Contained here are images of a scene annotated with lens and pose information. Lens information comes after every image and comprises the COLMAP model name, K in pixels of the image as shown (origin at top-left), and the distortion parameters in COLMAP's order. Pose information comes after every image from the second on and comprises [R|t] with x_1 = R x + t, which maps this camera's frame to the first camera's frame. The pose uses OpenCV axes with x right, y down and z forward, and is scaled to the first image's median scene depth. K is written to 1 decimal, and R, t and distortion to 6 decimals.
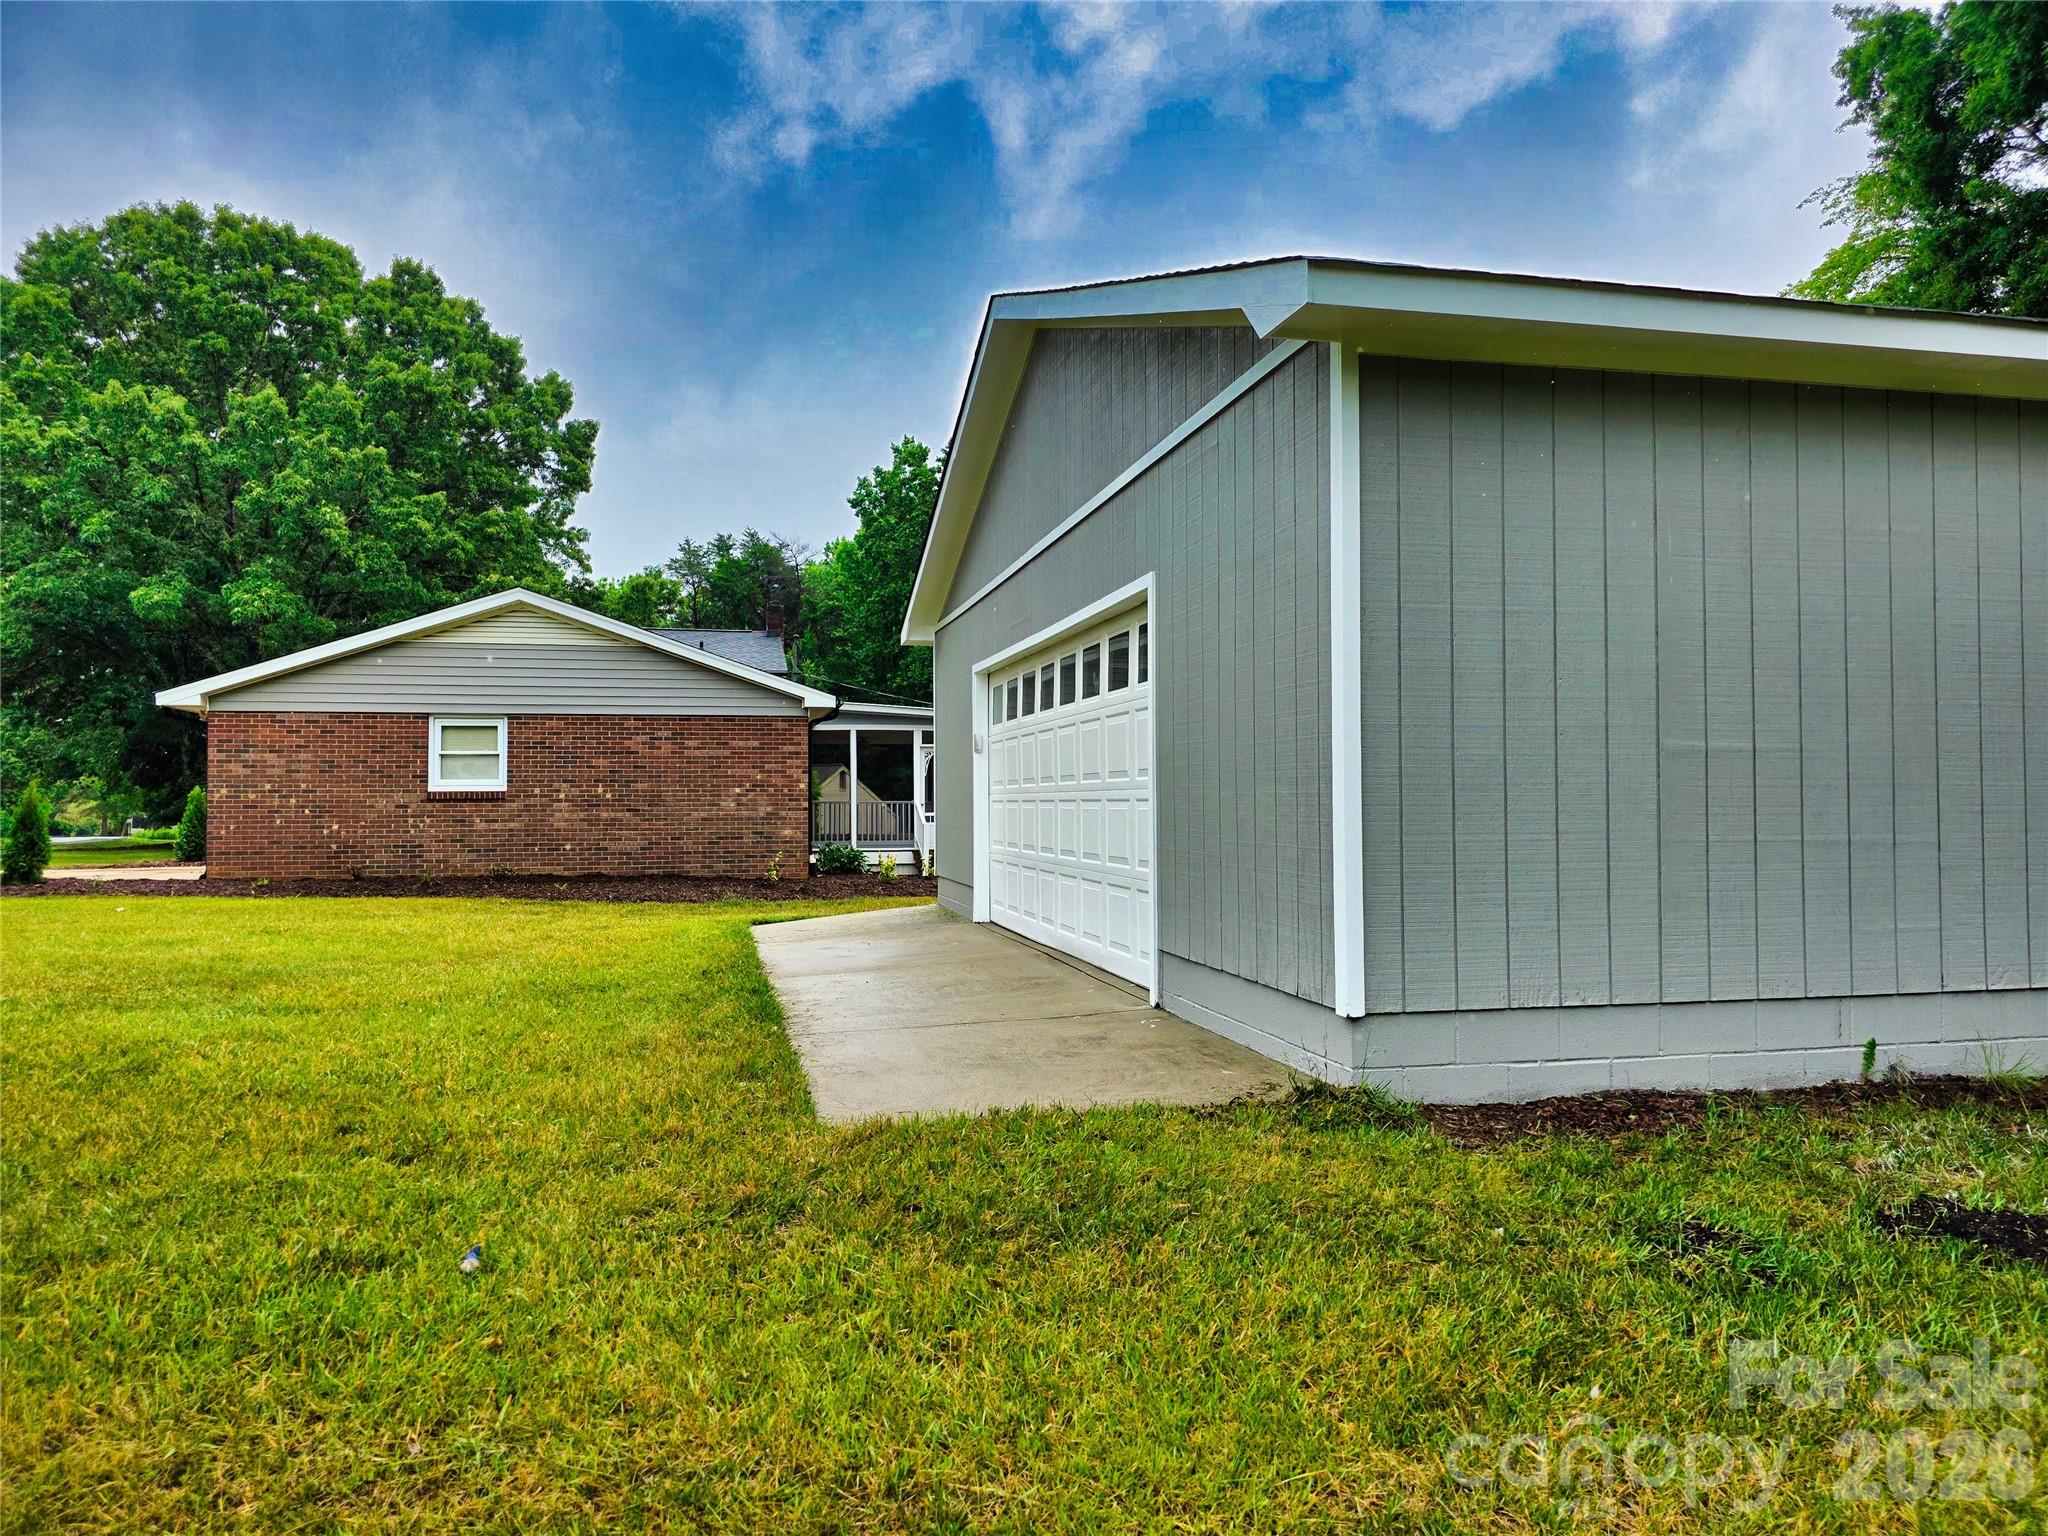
lens RADIAL K [[1377.7, 0, 1025.9], [0, 1377.7, 771.1], [0, 0, 1]] dist [0.052621, -0.043546]
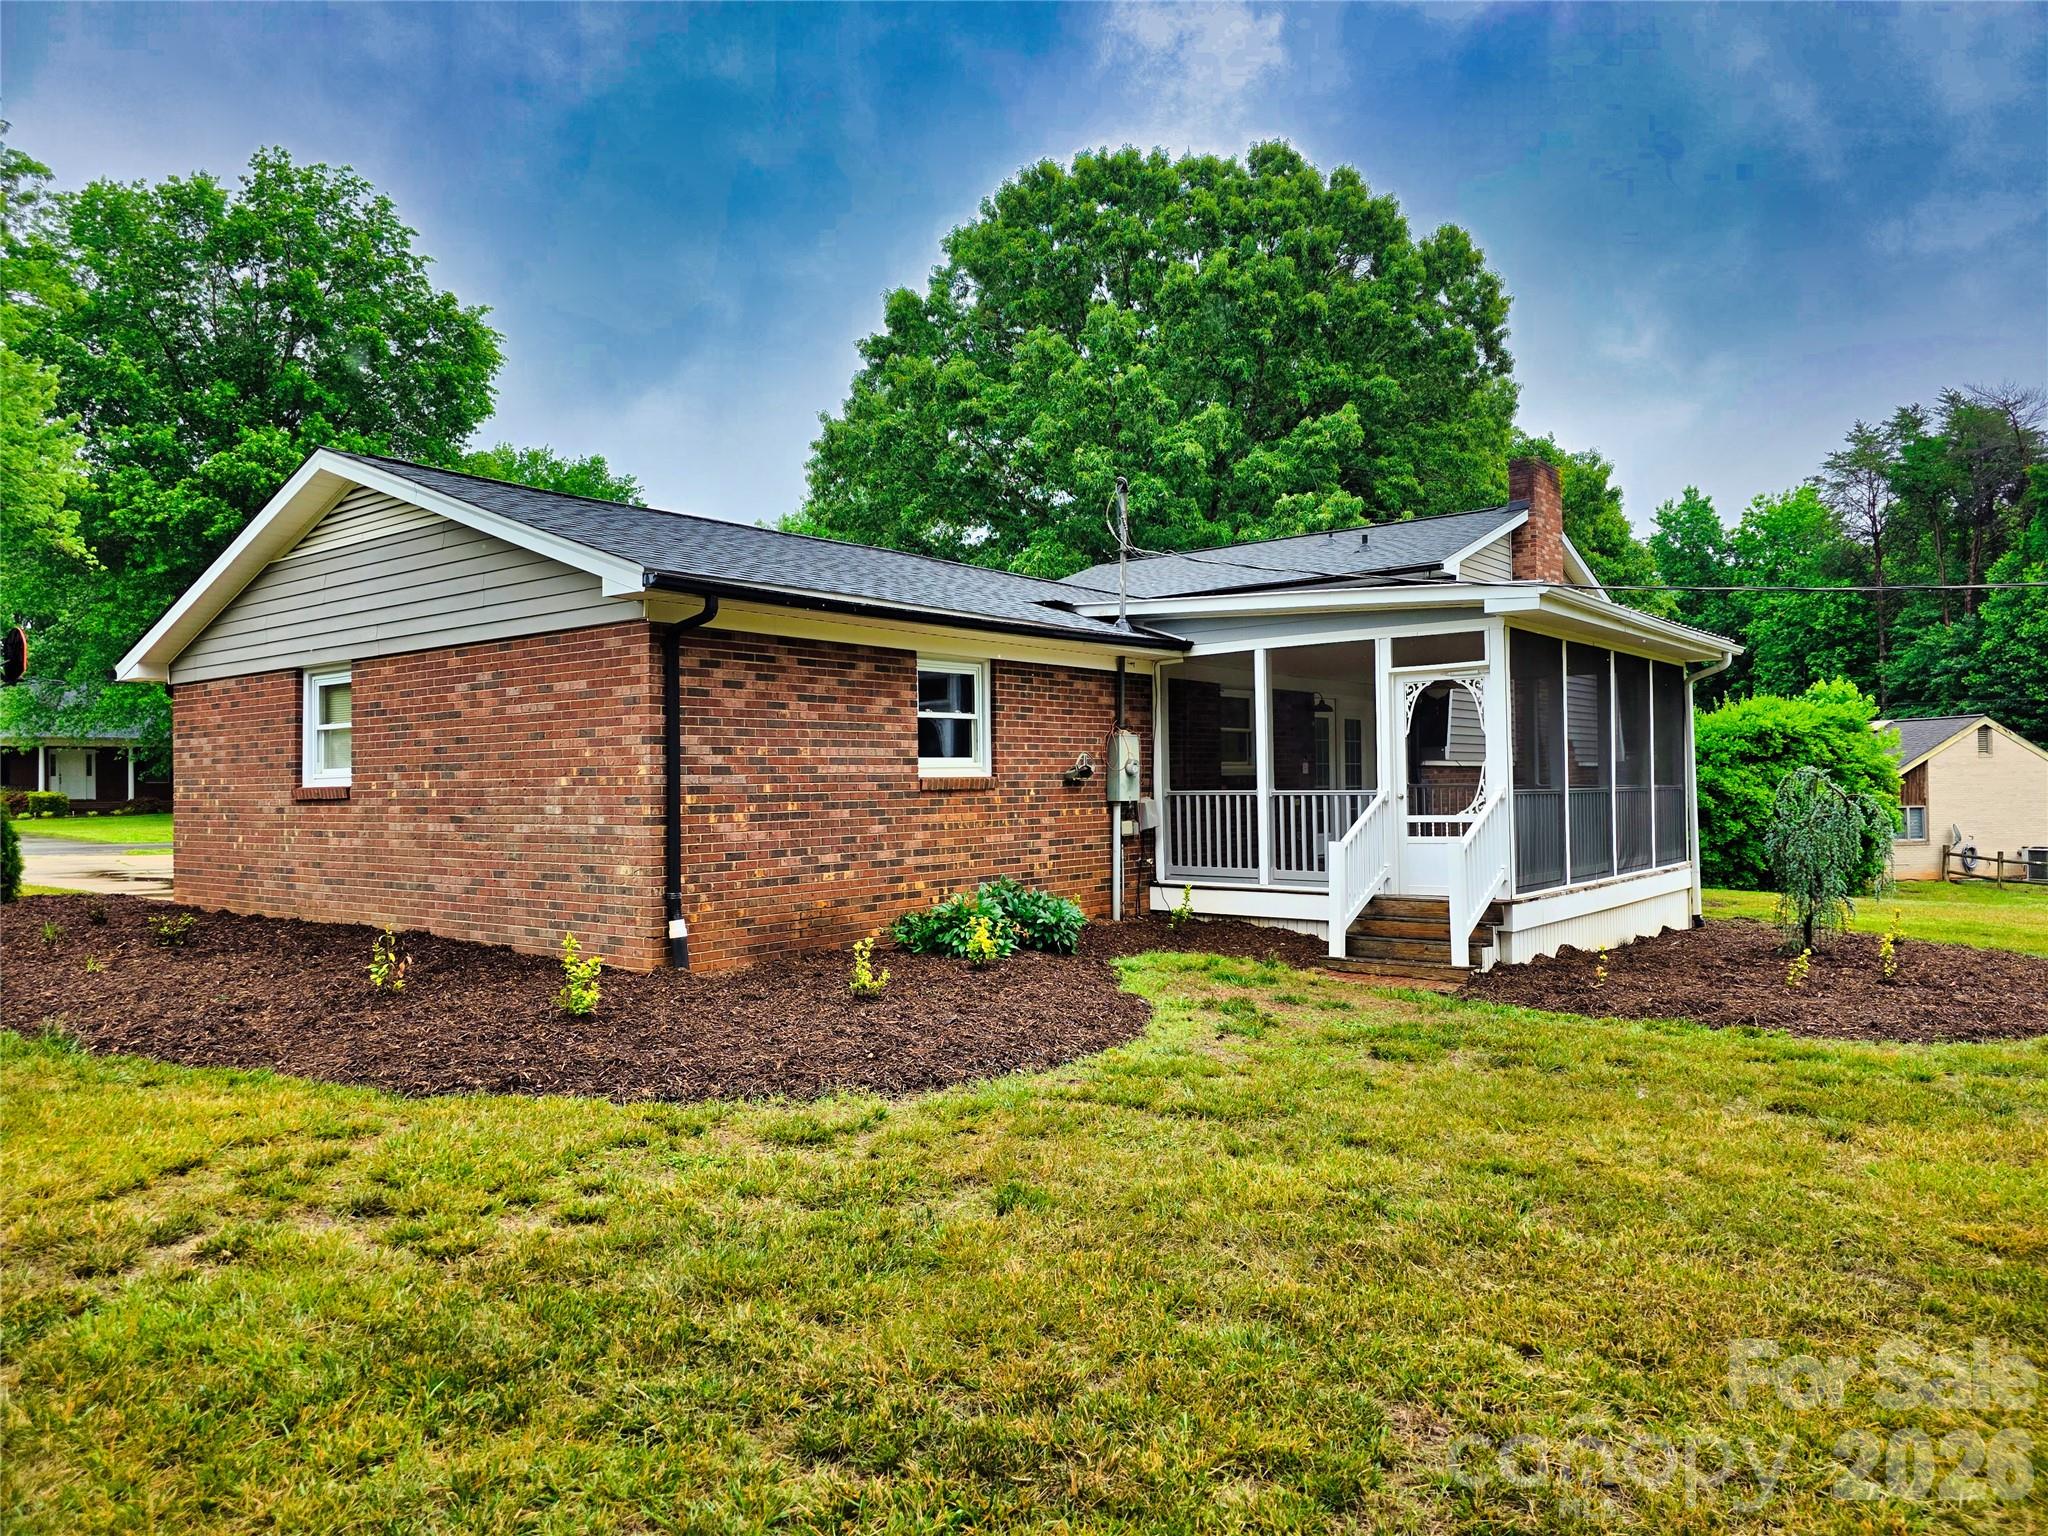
lens RADIAL K [[1377.7, 0, 1020.5], [0, 1377.7, 772.0], [0, 0, 1]] dist [0.052621, -0.043546]
pose [[0.625542, -0.012635, -0.780088, 0.277907], [0.028149, 0.999583, 0.006382, 0.011794], [0.779683, -0.025951, 0.625637, 0.812079]]
